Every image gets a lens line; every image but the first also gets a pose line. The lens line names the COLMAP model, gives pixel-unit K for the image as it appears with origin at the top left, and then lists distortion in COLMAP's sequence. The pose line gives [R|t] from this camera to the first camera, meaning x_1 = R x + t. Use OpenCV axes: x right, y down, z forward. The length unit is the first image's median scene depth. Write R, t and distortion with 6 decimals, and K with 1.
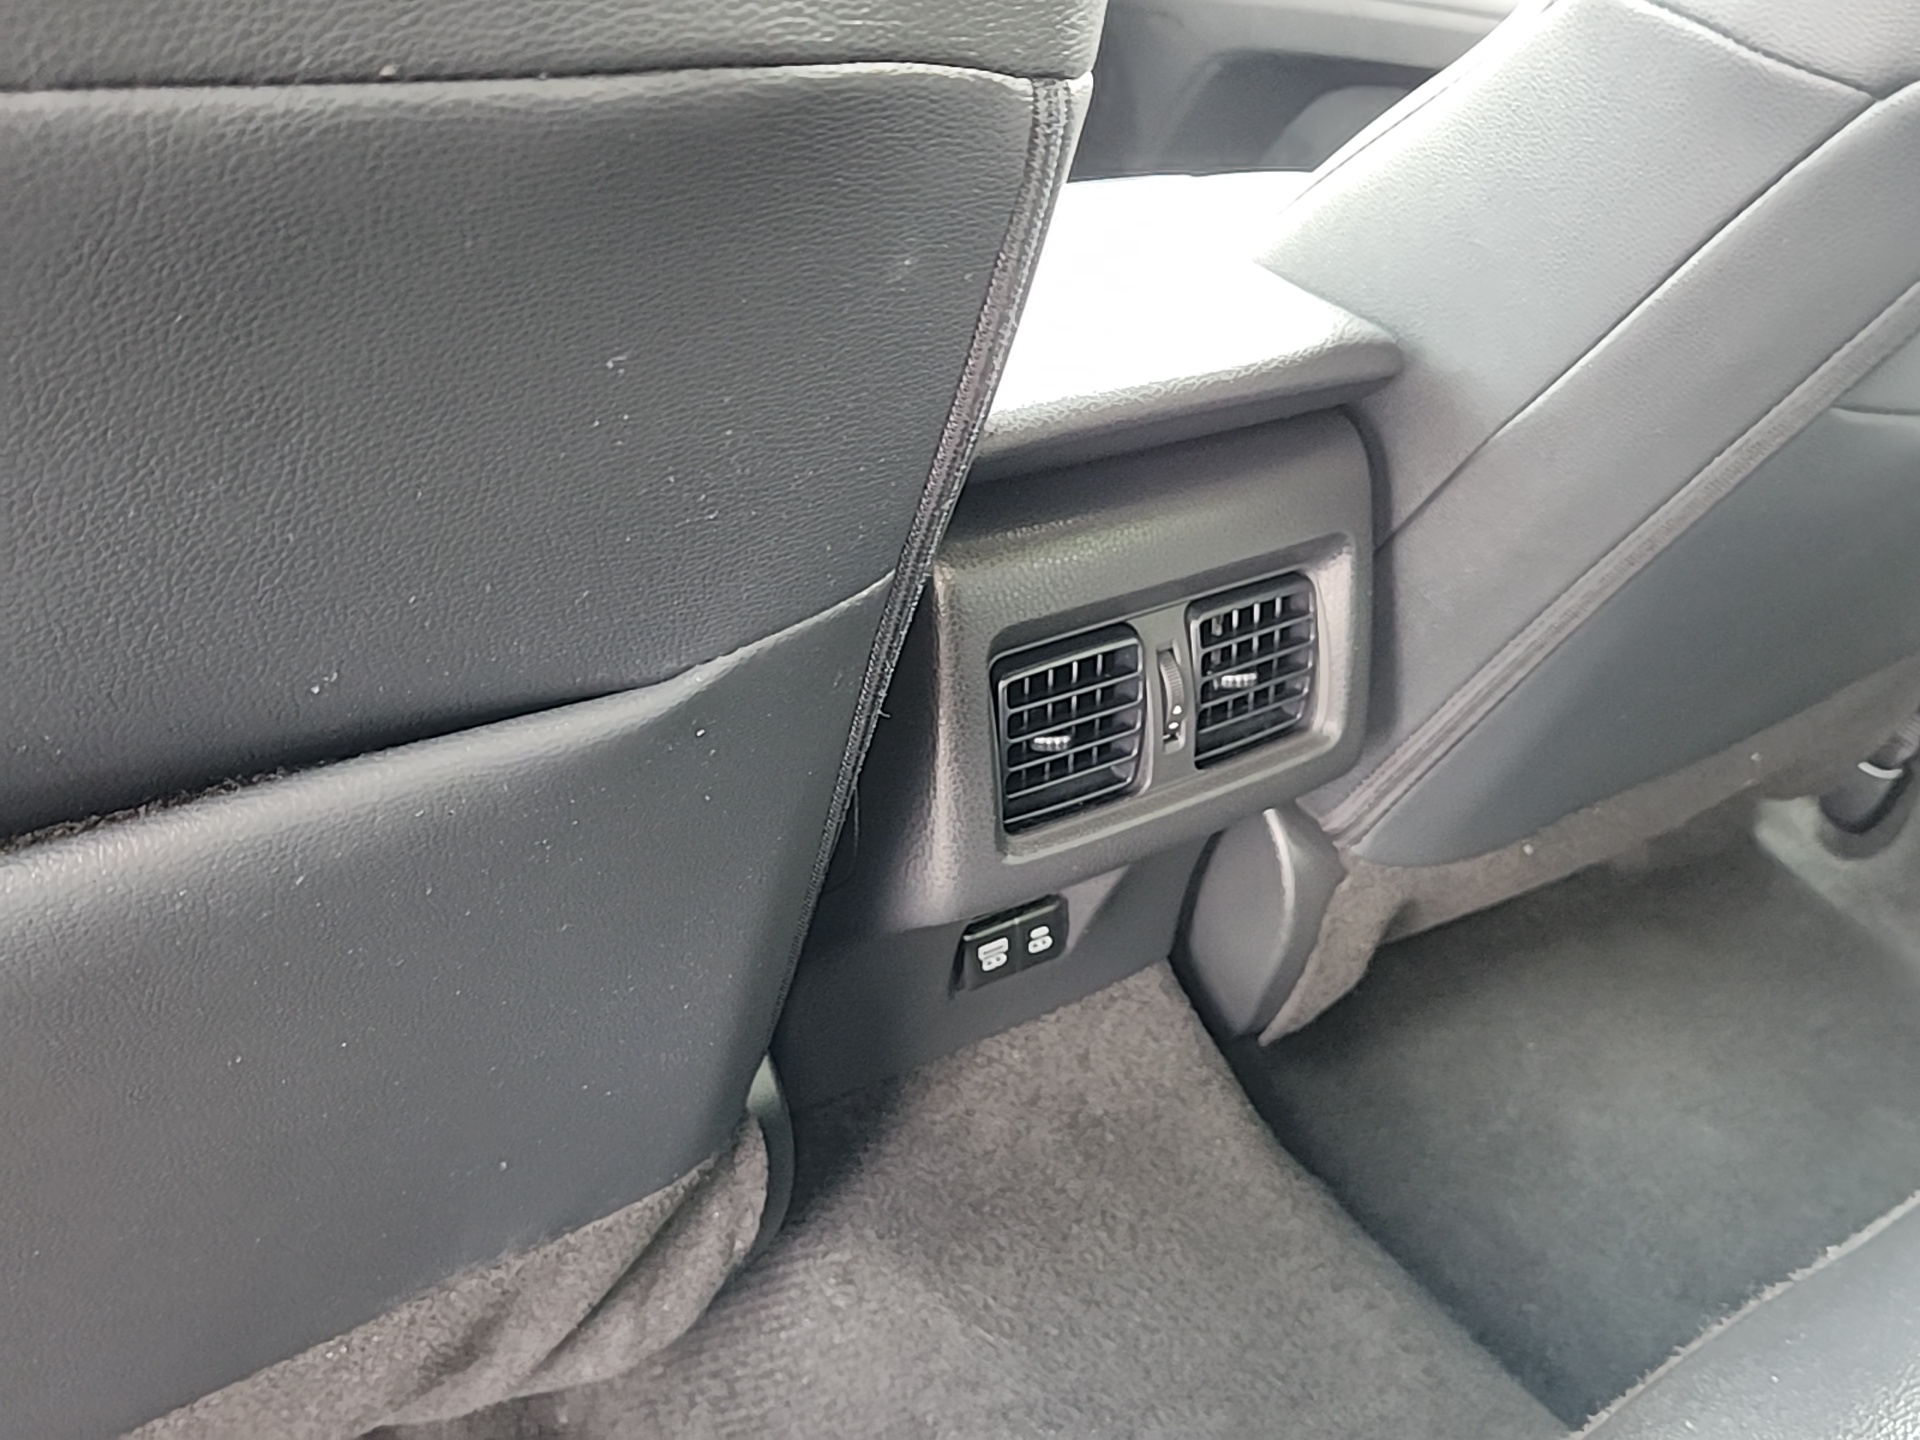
lens RADIAL K [[1737.3, 0, 960.0], [0, 1737.3, 720.0], [0, 0, 1]] dist [0.009303, -0.023746]
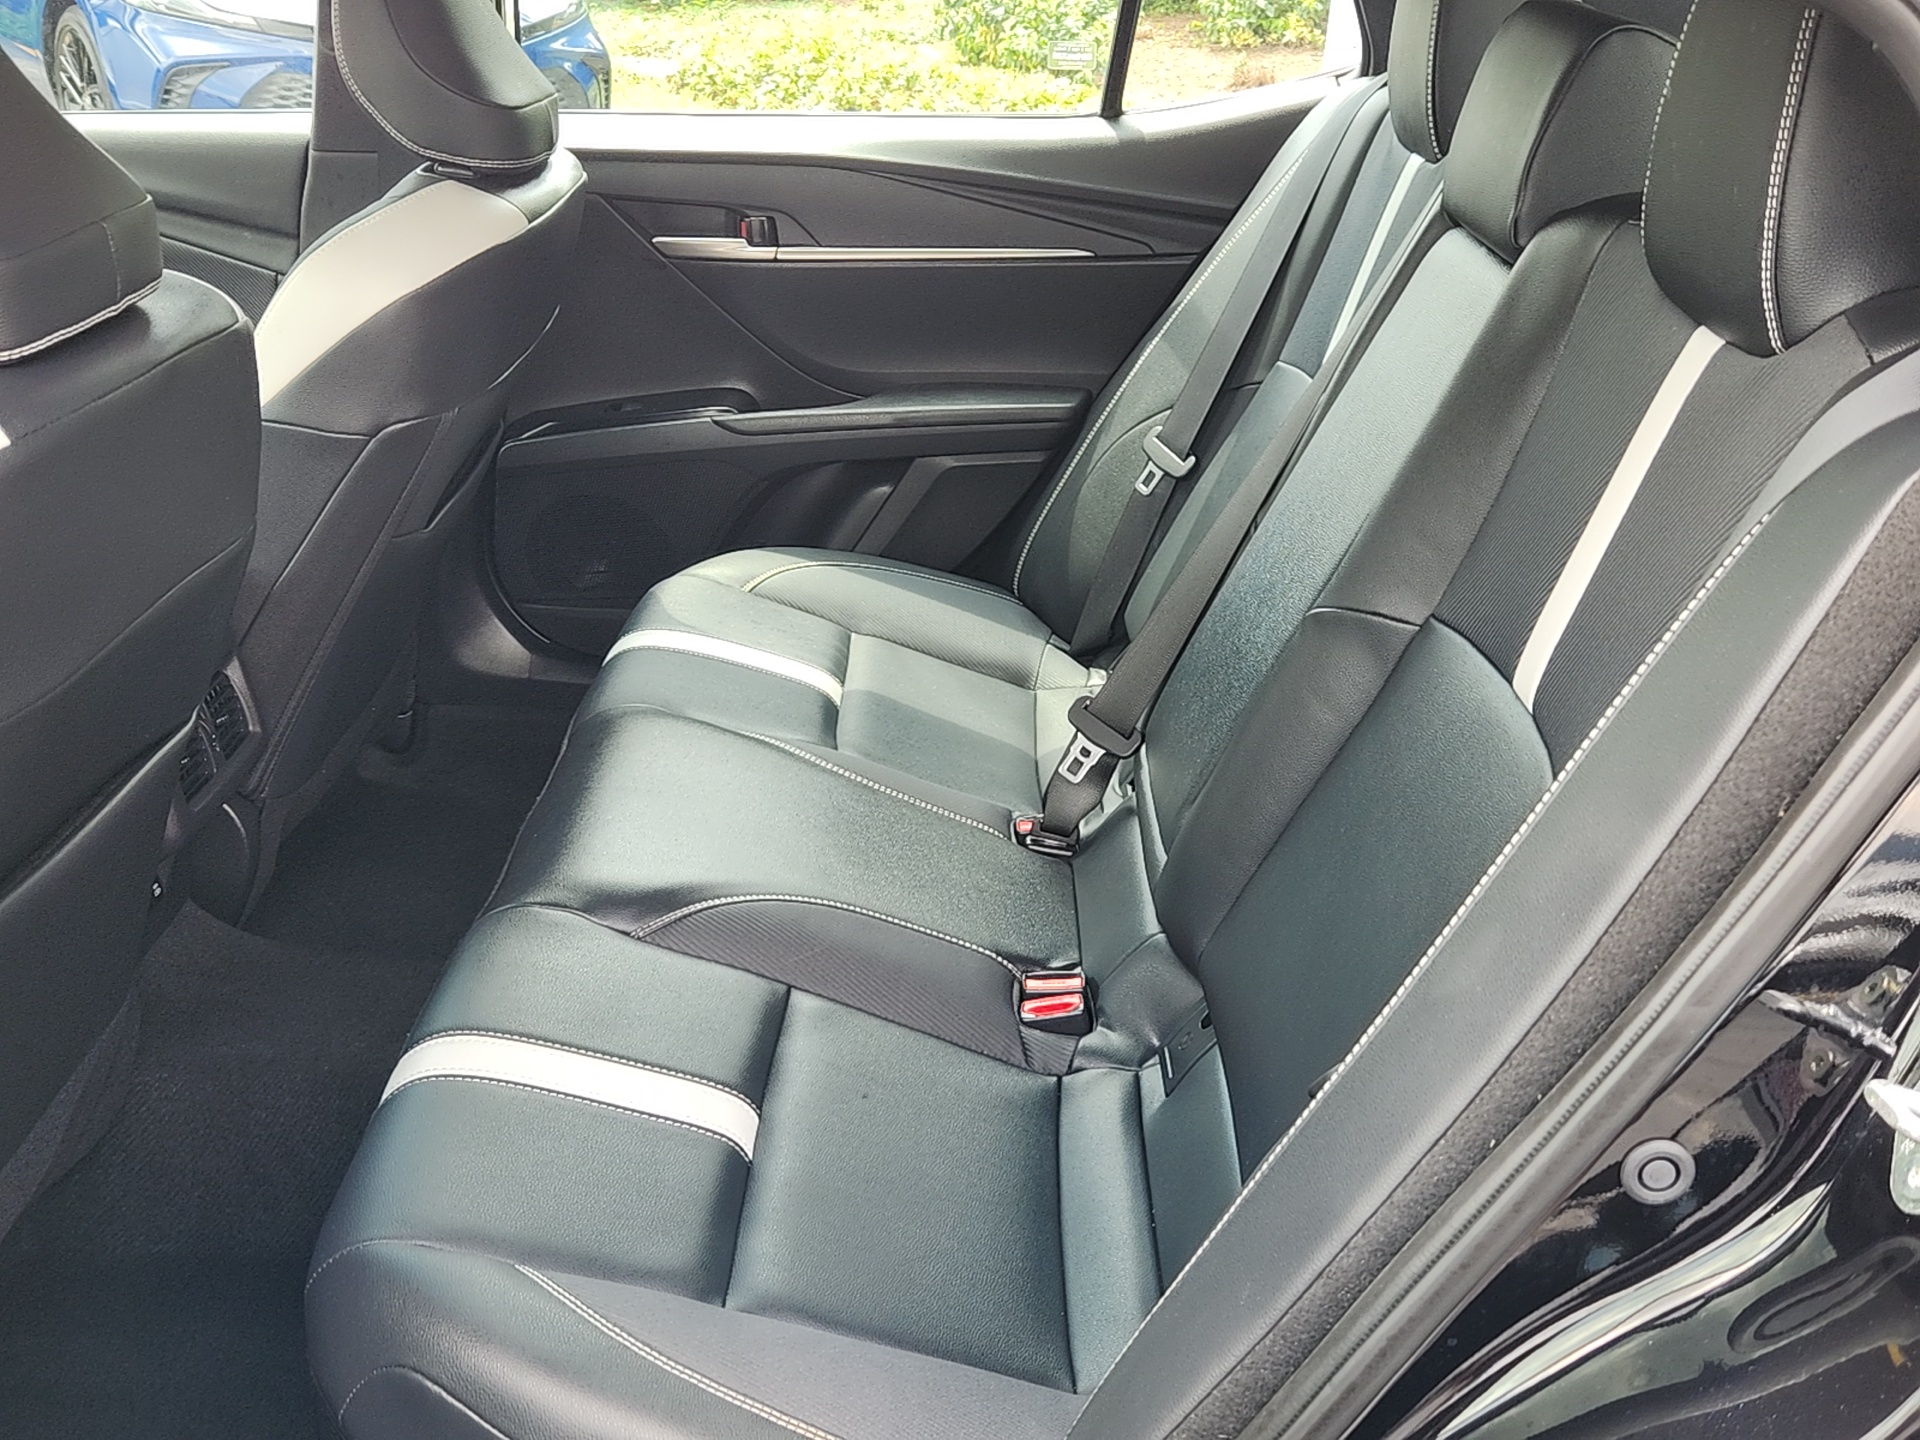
lens RADIAL K [[1737.3, 0, 960.0], [0, 1737.3, 720.0], [0, 0, 1]] dist [0.009303, -0.023746]
pose [[0.571461, -0.358726, 0.738071, -0.950749], [0.411424, 0.903437, 0.120549, 0.098801], [-0.710044, 0.234771, 0.663867, -1.185362]]
